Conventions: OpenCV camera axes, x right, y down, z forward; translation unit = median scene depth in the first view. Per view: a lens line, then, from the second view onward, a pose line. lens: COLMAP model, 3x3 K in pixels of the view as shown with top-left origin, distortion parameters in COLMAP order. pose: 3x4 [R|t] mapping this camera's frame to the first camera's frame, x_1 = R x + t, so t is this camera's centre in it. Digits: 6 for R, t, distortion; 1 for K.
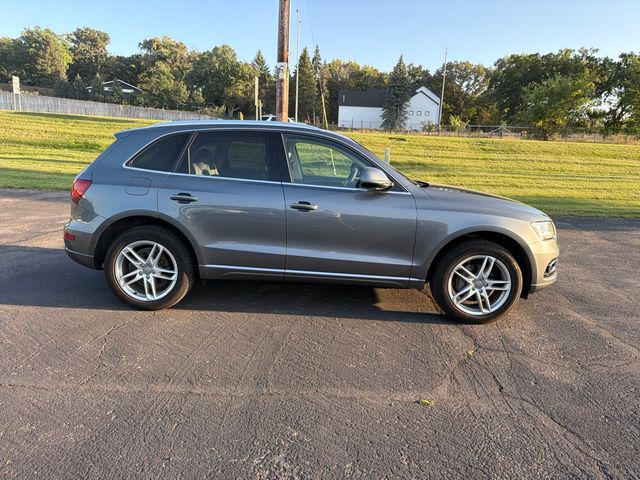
lens RADIAL K [[448.1, 0, 320.9], [0, 448.1, 236.5], [0, 0, 1]] dist [0.031430, -0.043019]
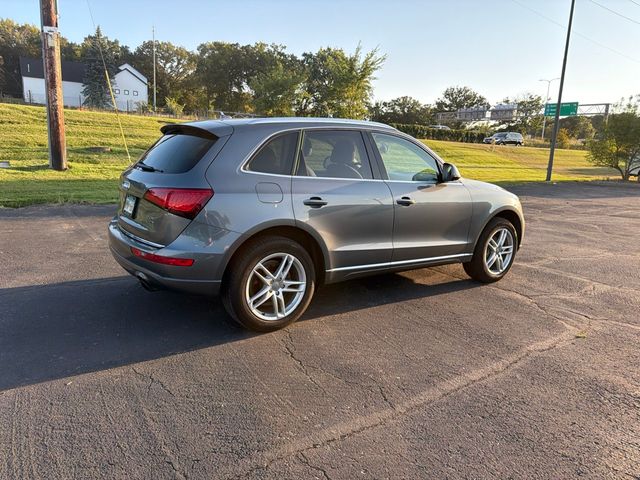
lens RADIAL K [[448.1, 0, 320.9], [0, 448.1, 236.5], [0, 0, 1]] dist [0.031430, -0.043019]
pose [[0.811679, -0.117613, 0.572141, -0.068584], [0.096465, 0.993059, 0.067288, -0.006219], [-0.576083, 0.000575, 0.817391, 0.019060]]
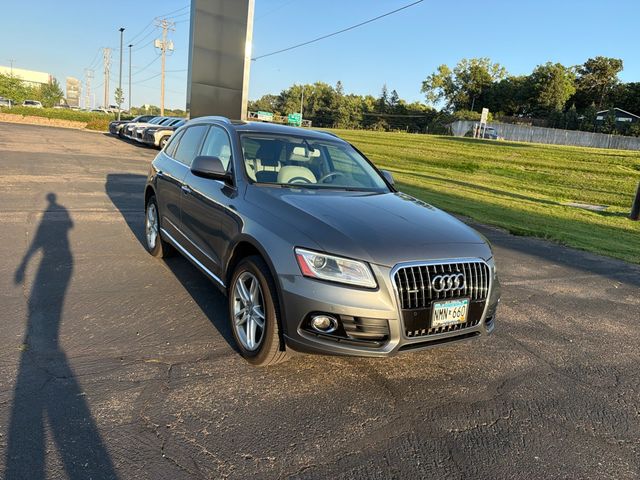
lens RADIAL K [[448.2, 0, 320.8], [0, 448.2, 242.8], [0, 0, 1]] dist [0.033789, -0.048925]
pose [[0.547254, 0.189543, -0.815222, 0.087731], [-0.230949, 0.970402, 0.070588, -0.007810], [0.804472, 0.149646, 0.574831, 0.053024]]
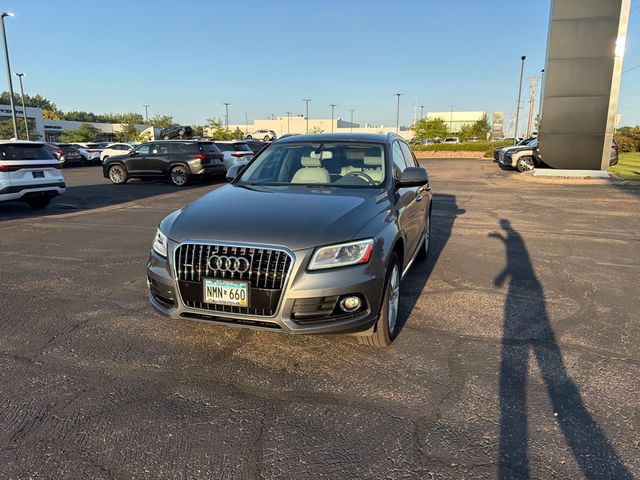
lens RADIAL K [[448.2, 0, 320.8], [0, 448.2, 242.8], [0, 0, 1]] dist [0.033789, -0.048925]
pose [[-0.294818, 0.150319, -0.943656, 0.103740], [-0.188040, 0.959112, 0.211529, -0.020791], [0.936869, 0.239807, -0.254497, 0.129308]]
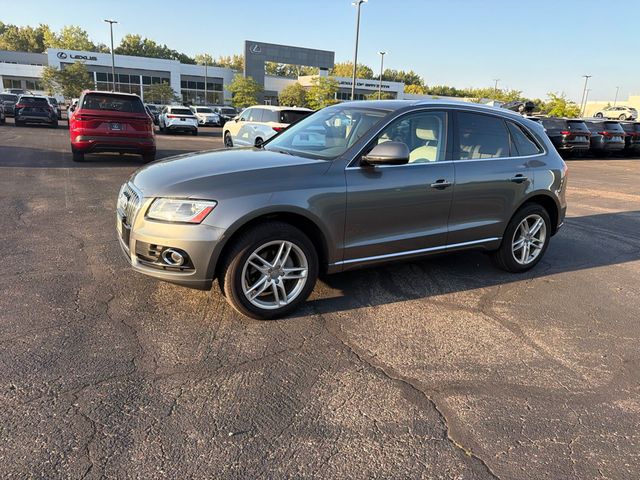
lens RADIAL K [[448.8, 0, 318.7], [0, 448.8, 242.8], [0, 0, 1]] dist [0.024689, -0.033894]
pose [[-0.856640, 0.054330, -0.513046, 0.060645], [-0.179402, 0.901009, 0.394965, -0.032088], [0.483718, 0.430384, -0.762094, 0.179094]]
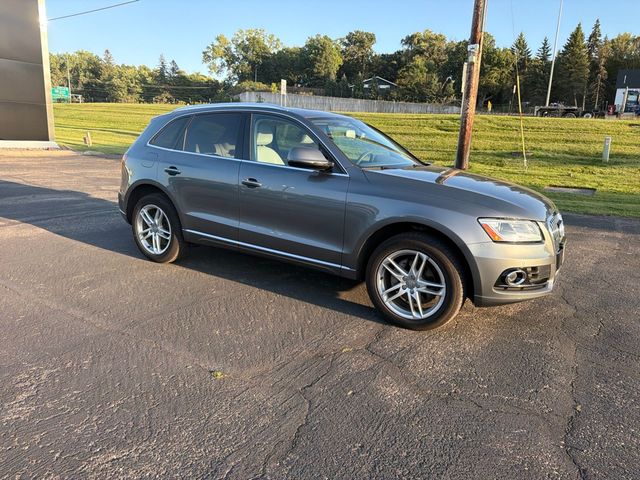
lens RADIAL K [[447.7, 0, 320.8], [0, 447.7, 240.0], [0, 0, 1]] dist [0.036091, -0.051190]
pose [[0.858774, 0.111663, -0.500038, 0.052684], [-0.099873, 0.993724, 0.050384, -0.000280], [0.502526, 0.006672, 0.864536, 0.014068]]
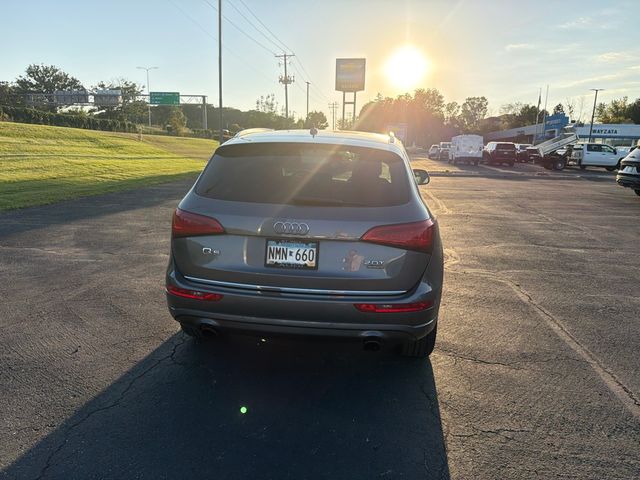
lens RADIAL K [[450.1, 0, 320.6], [0, 450.1, 241.2], [0, 0, 1]] dist [0.022011, -0.027726]
pose [[0.123584, -0.232322, 0.964756, -0.104744], [0.155651, 0.964713, 0.212373, -0.022720], [-0.980051, 0.123919, 0.155384, 0.089247]]
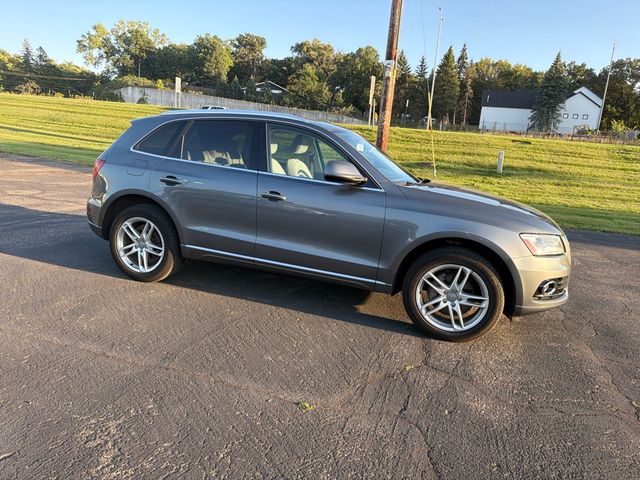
lens RADIAL K [[448.7, 0, 320.8], [0, 448.7, 237.0], [0, 0, 1]] dist [0.022942, -0.032012]
pose [[0.954956, 0.093850, -0.281516, 0.028959], [-0.094007, 0.995487, 0.012980, 0.000045], [0.281463, 0.014069, 0.959469, 0.005683]]
